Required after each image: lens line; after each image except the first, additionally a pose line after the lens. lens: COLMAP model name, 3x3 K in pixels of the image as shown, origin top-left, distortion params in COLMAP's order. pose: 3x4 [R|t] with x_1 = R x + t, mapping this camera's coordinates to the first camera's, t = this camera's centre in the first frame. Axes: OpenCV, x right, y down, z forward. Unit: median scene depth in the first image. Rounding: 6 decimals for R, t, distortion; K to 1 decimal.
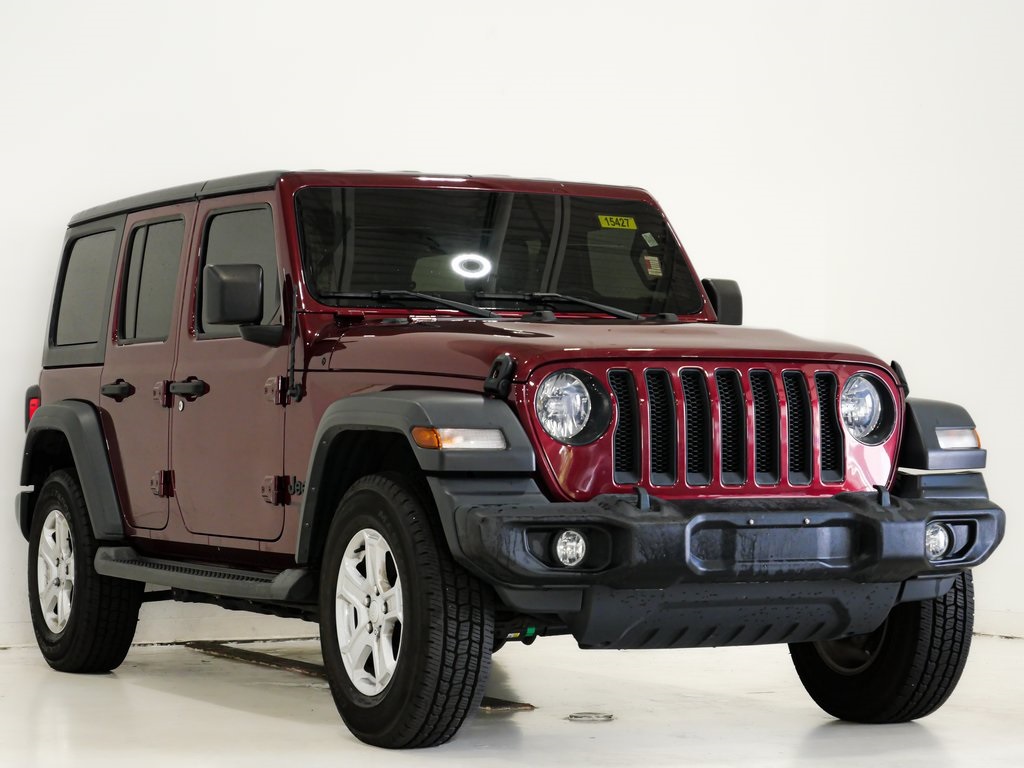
lens RADIAL K [[2680.4, 0, 510.7], [0, 2680.4, 388.1], [0, 0, 1]] dist [0.091585, 0.000000]
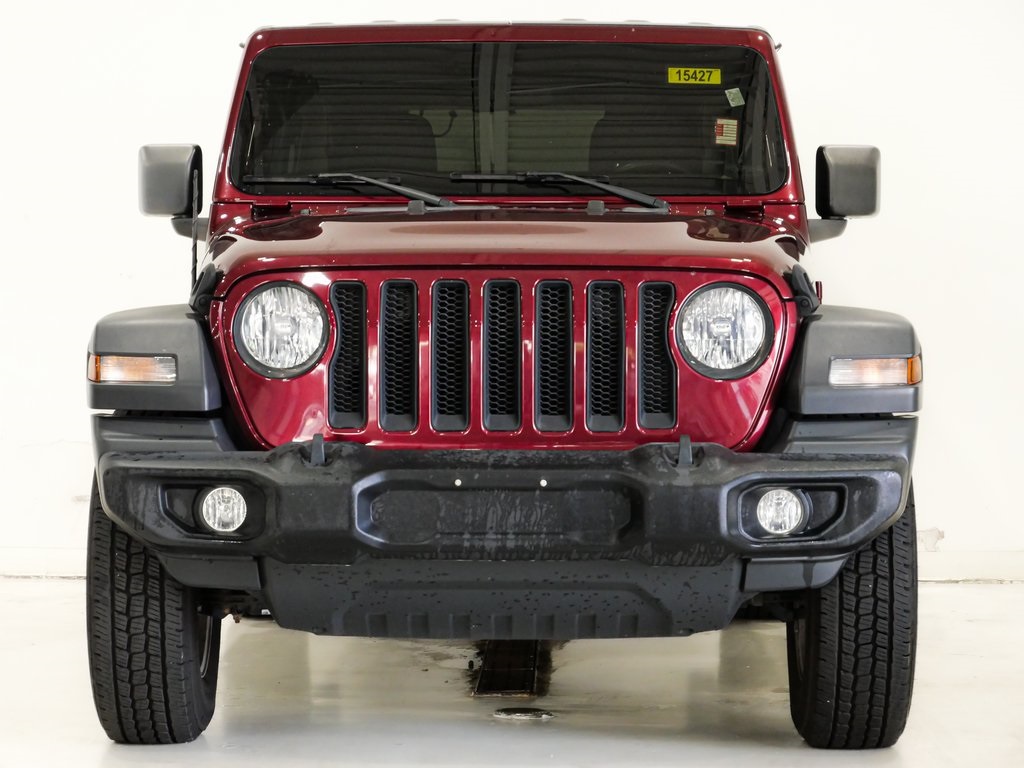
lens RADIAL K [[3147.4, 0, 509.4], [0, 3147.4, 383.9], [0, 0, 1]] dist [-0.009313, 0.000000]
pose [[0.891485, 0.017062, -0.452729, 0.490171], [0.004949, 0.998864, 0.047390, -0.019953], [0.453023, -0.044488, 0.890388, 0.200872]]
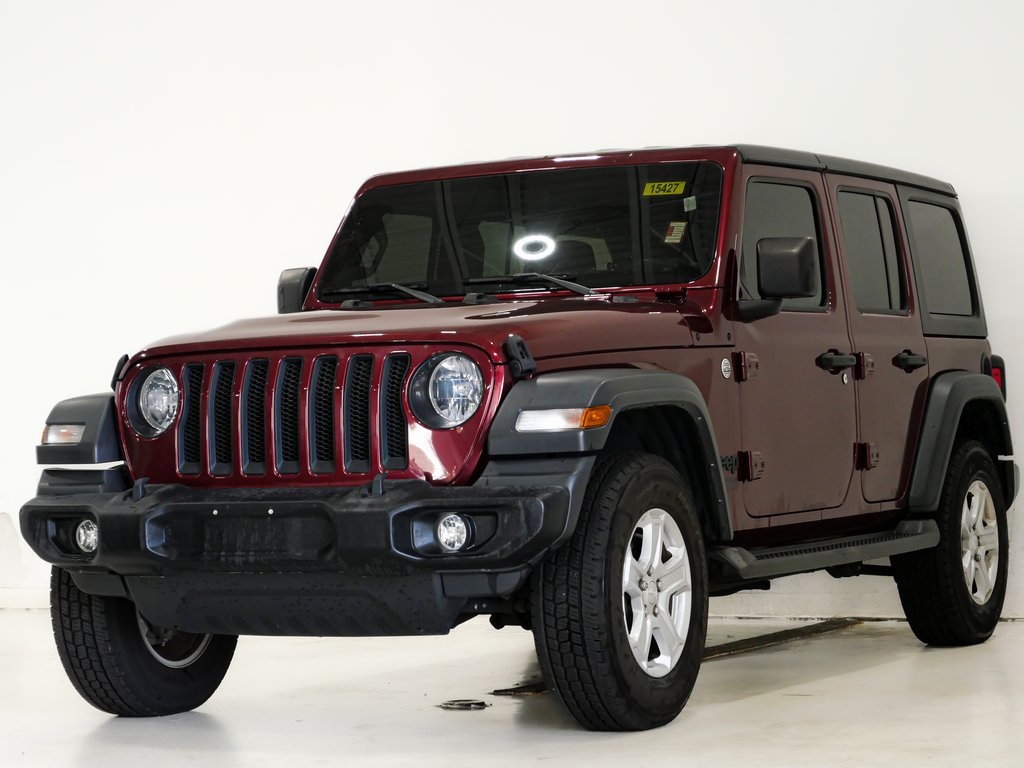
lens RADIAL K [[2680.4, 0, 510.7], [0, 2680.4, 378.9], [0, 0, 1]] dist [0.091585, 0.000000]
pose [[0.599107, -0.030553, -0.800086, 0.924195], [0.042745, 0.999067, -0.006144, 0.010608], [0.799527, -0.030519, 0.599854, 0.470643]]
